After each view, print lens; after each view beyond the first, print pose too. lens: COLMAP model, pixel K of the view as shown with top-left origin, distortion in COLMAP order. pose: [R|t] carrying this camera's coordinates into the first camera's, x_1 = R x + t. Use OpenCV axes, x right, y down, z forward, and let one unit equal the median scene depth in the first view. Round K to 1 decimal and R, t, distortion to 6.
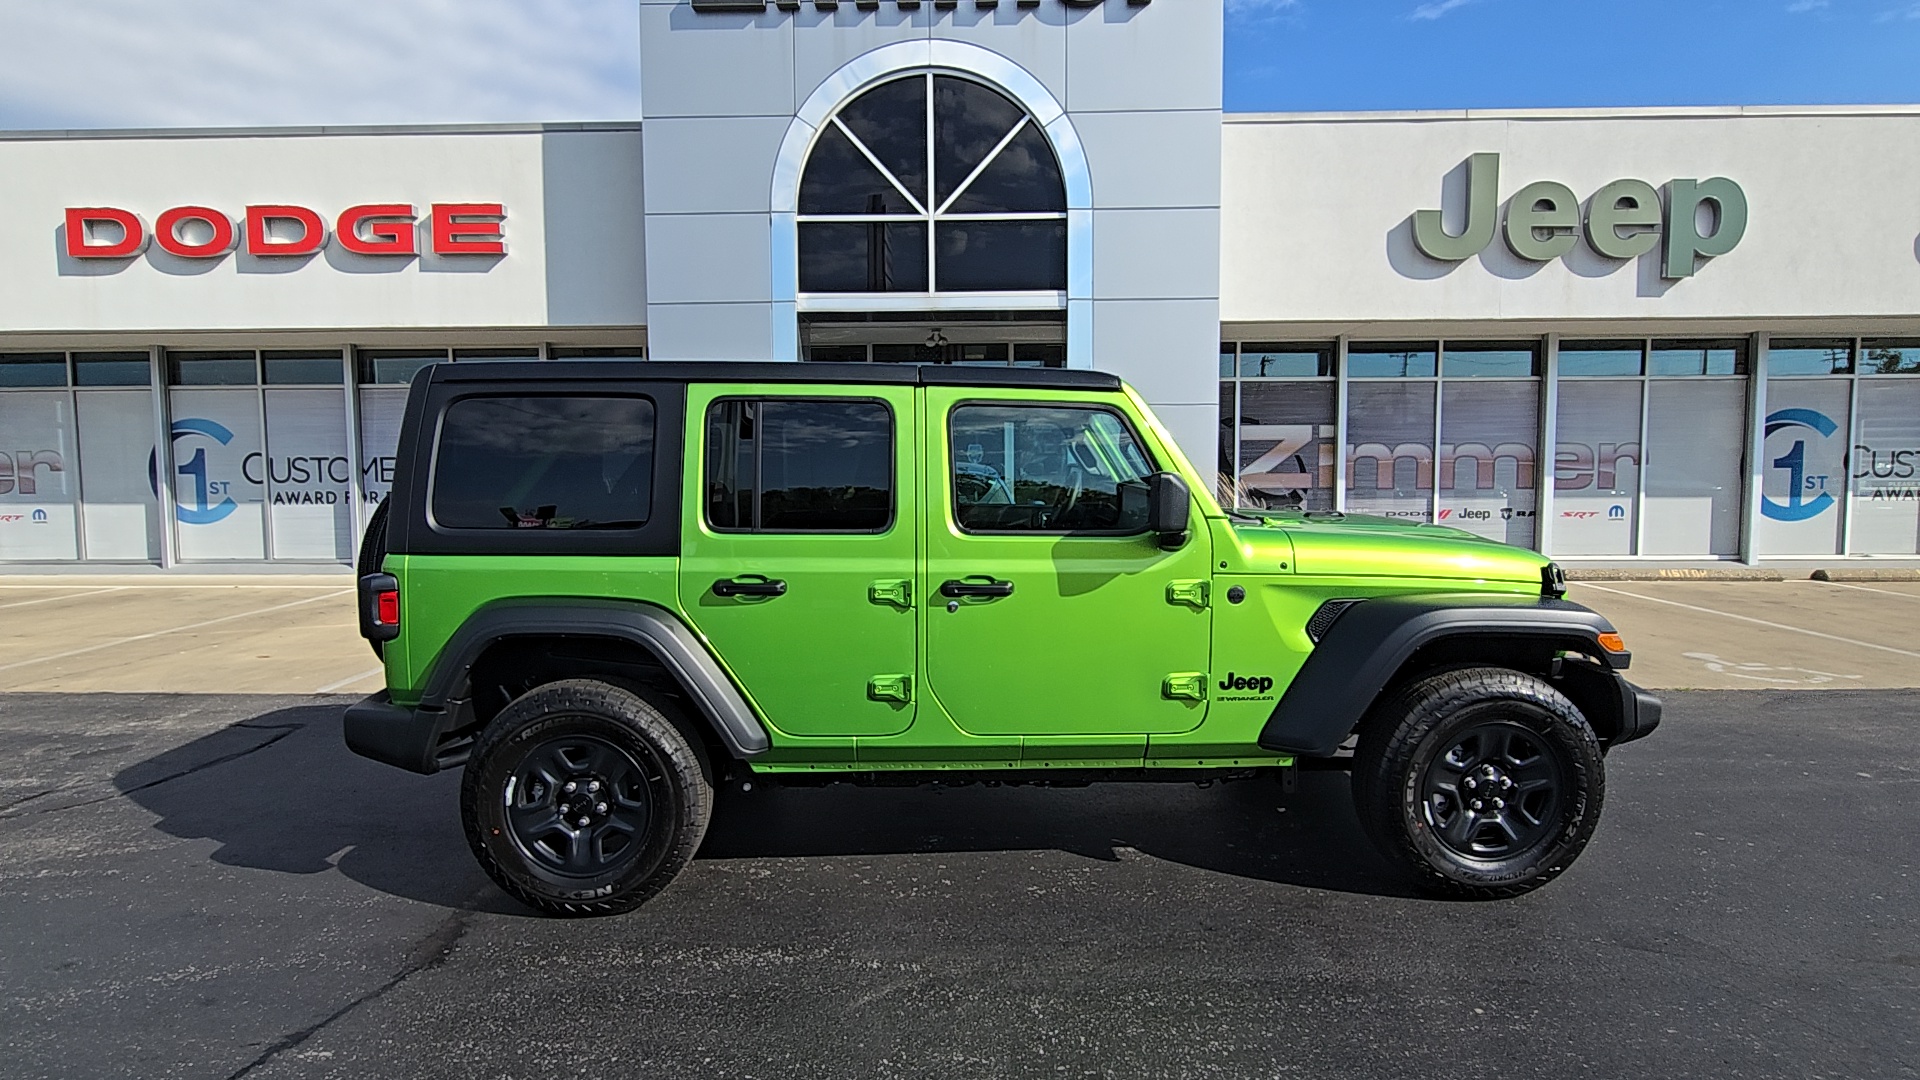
lens RADIAL K [[968.0, 0, 950.2], [0, 968.0, 547.5], [0, 0, 1]] dist [0.000556, -0.000931]
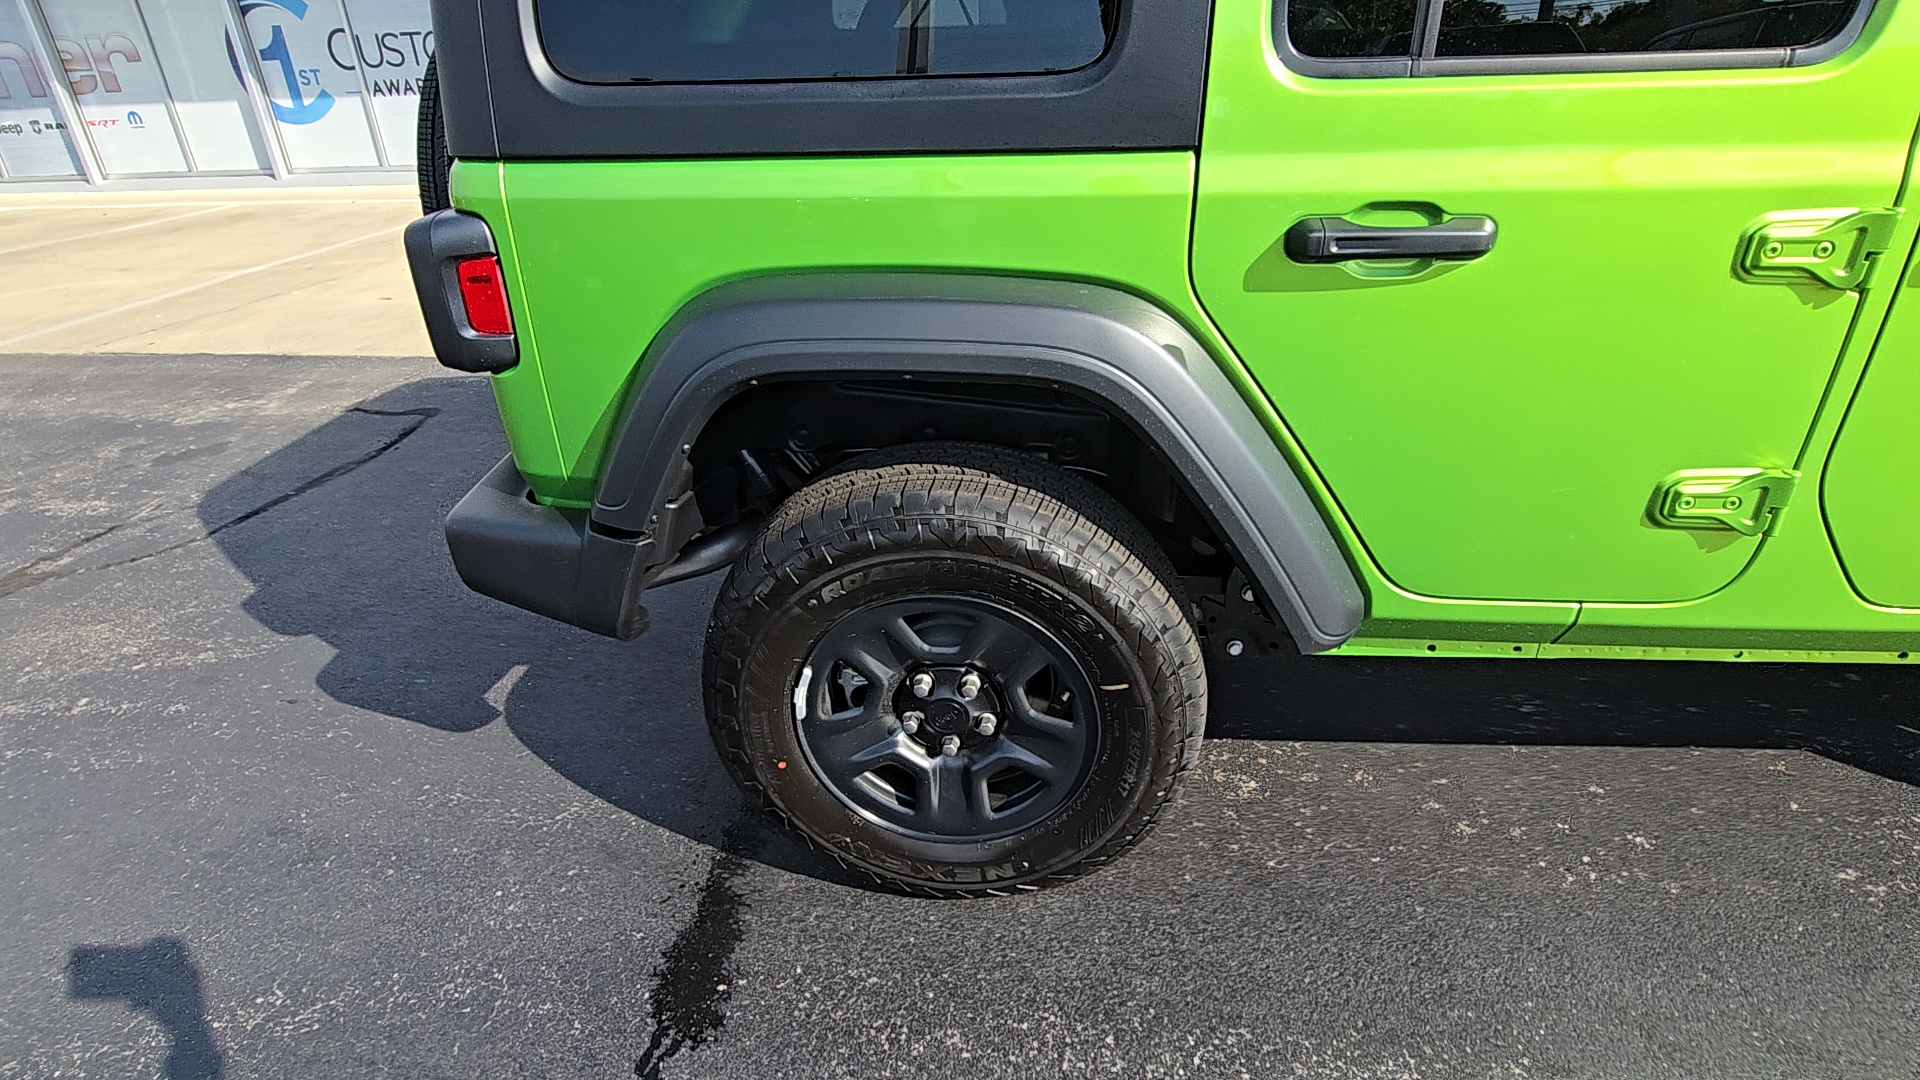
lens RADIAL K [[968.0, 0, 950.2], [0, 968.0, 547.5], [0, 0, 1]] dist [0.000556, -0.000931]
pose [[0.990803, 0.030979, -0.131719, -0.092444], [0.022929, 0.920924, 0.389066, 0.000849], [0.133356, -0.388508, 0.911744, 0.173474]]
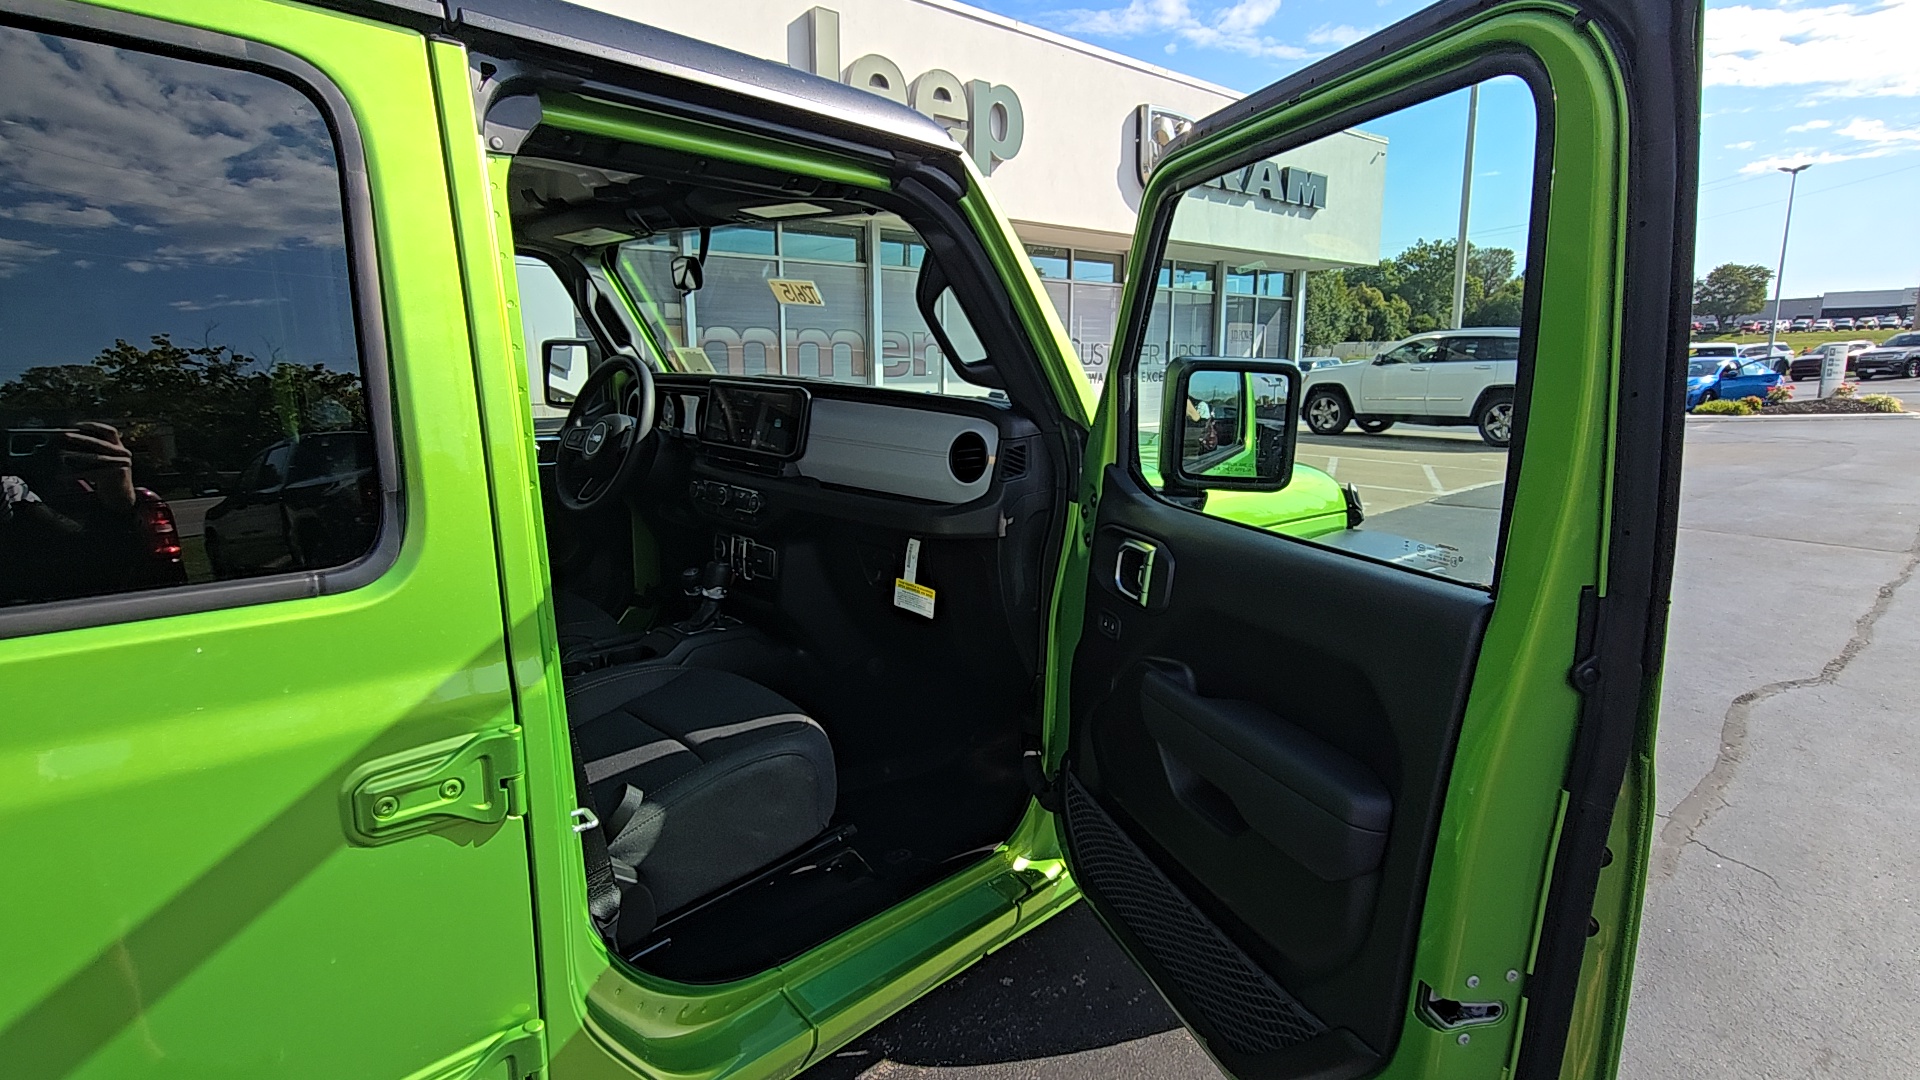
lens RADIAL K [[975.0, 0, 953.6], [0, 975.0, 541.0], [0, 0, 1]] dist [0.000731, -0.000775]
pose [[0.735443, -0.118310, 0.667178, -0.037968], [0.045597, 0.991048, 0.125479, -0.015385], [-0.676051, -0.061861, 0.734254, 0.201684]]
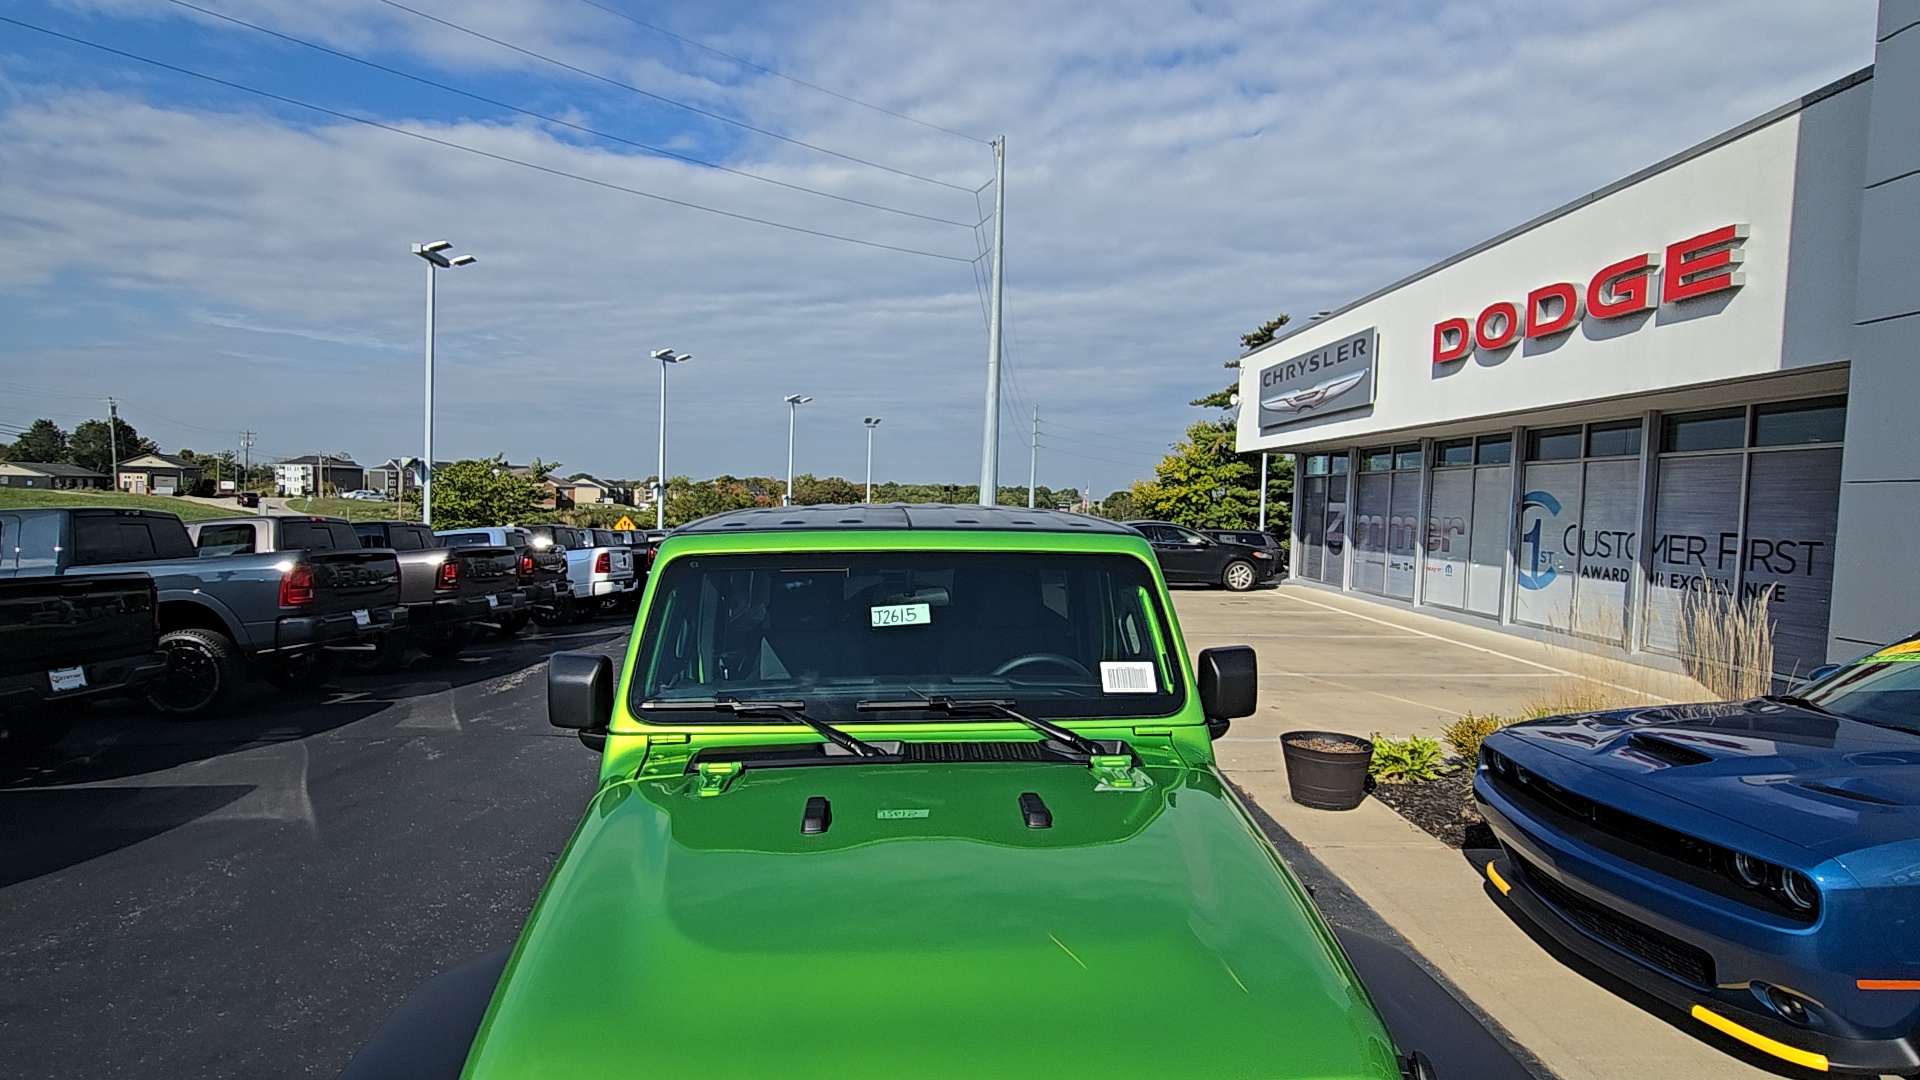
lens RADIAL K [[968.0, 0, 950.2], [0, 968.0, 547.5], [0, 0, 1]] dist [0.000556, -0.000931]
pose [[0.055866, 0.054662, -0.996941, 0.305117], [-0.100819, 0.993706, 0.048835, -0.070227], [0.993335, 0.097782, 0.061025, 0.355262]]
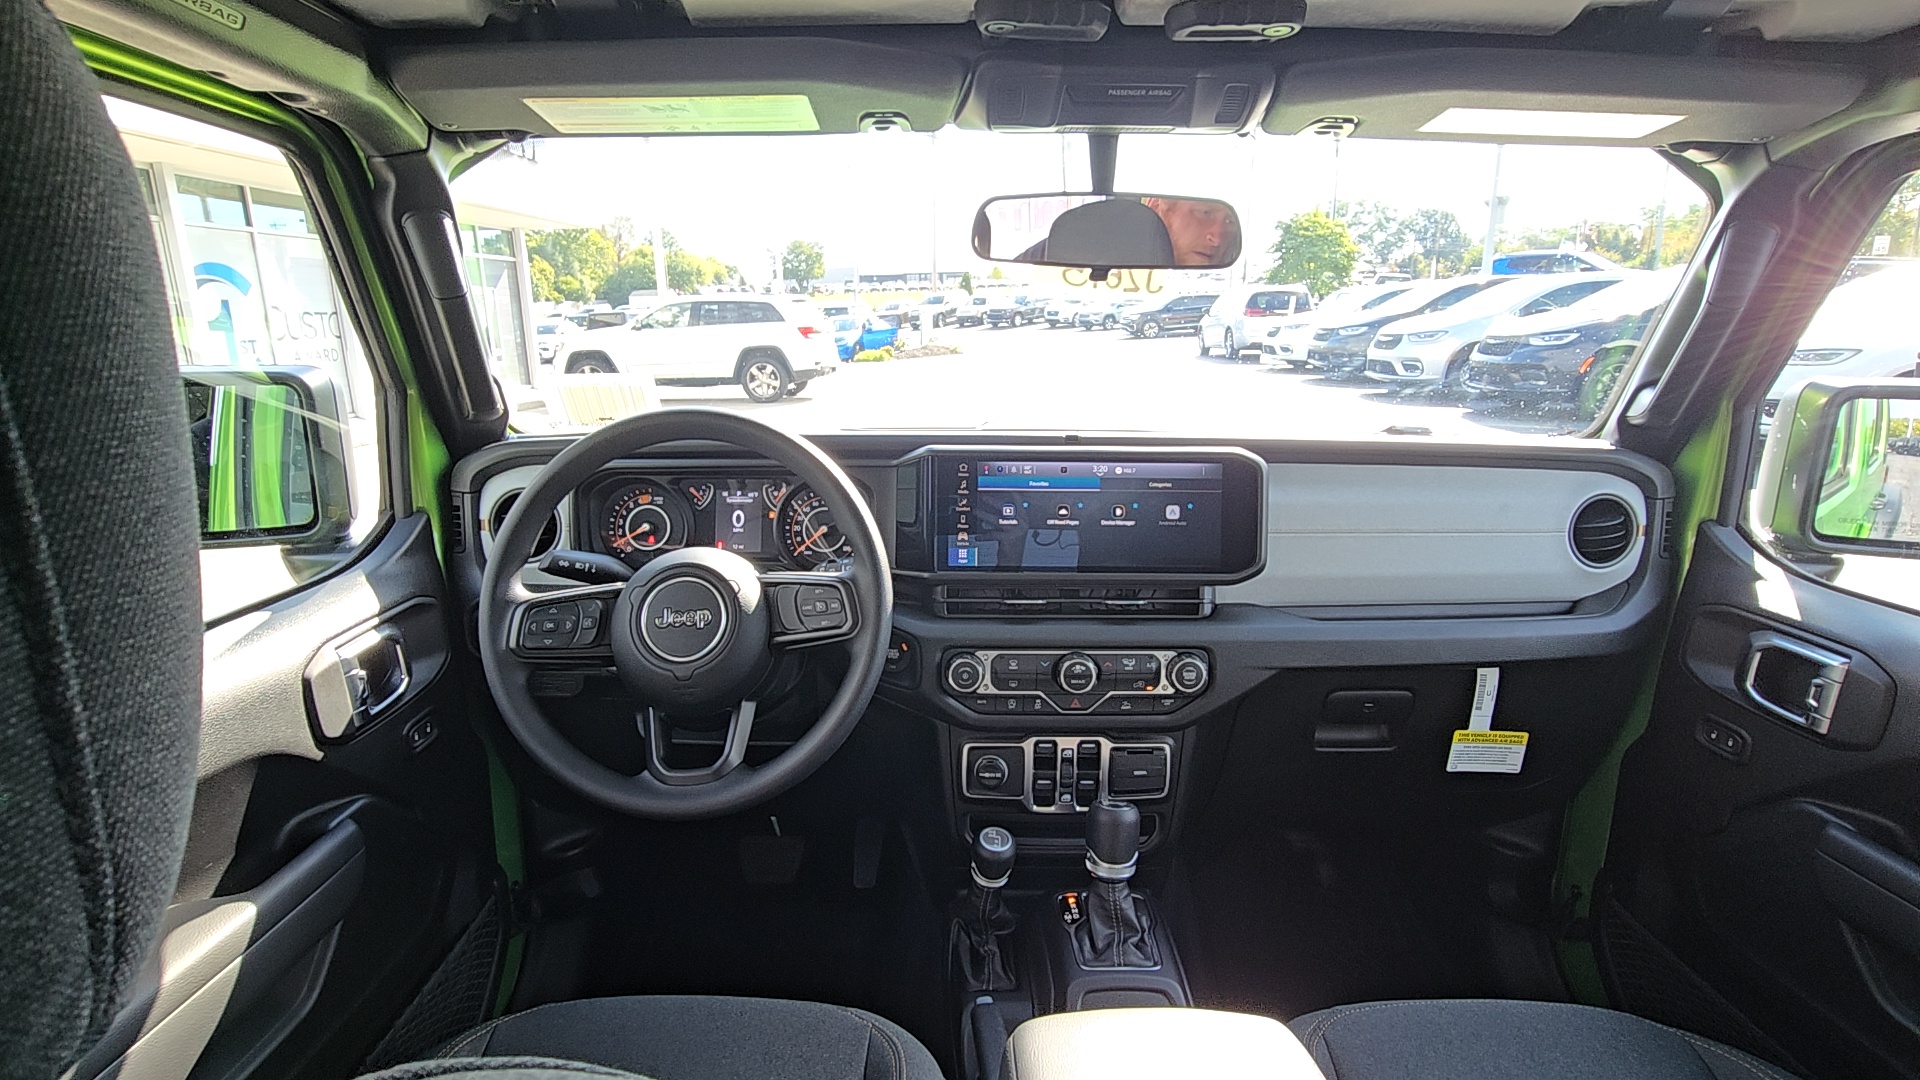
lens RADIAL K [[968.0, 0, 950.2], [0, 968.0, 547.5], [0, 0, 1]] dist [0.000556, -0.000931]
pose [[0.014603, -0.230694, 0.972917, -0.034428], [0.091808, 0.969220, 0.228440, -0.037225], [-0.995670, 0.085986, 0.035333, 0.375438]]
